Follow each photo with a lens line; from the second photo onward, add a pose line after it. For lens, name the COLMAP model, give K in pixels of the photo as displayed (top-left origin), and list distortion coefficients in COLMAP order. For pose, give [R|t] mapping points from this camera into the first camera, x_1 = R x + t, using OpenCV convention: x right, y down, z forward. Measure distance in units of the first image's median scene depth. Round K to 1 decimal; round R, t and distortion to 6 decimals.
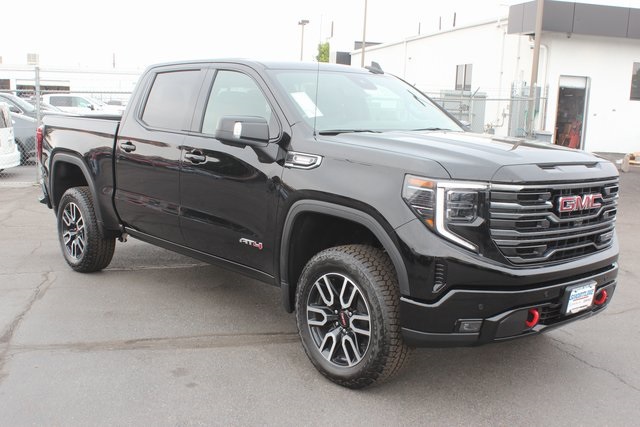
lens RADIAL K [[728.1, 0, 320.0], [0, 728.1, 213.5], [0, 0, 1]] dist [-0.086578, -0.023247]
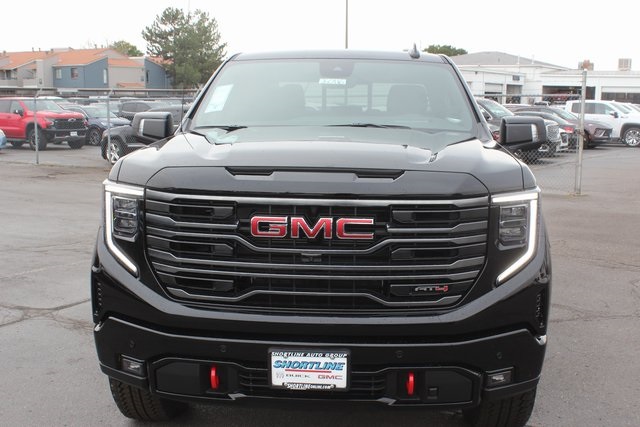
lens RADIAL K [[771.9, 0, 320.0], [0, 771.9, 213.5], [0, 0, 1]] dist [-0.088105, -0.004705]
pose [[0.705074, 0.071725, -0.705497, 0.889205], [-0.086178, 0.996165, 0.015149, -0.040796], [0.703878, 0.050117, 0.708551, 0.506813]]
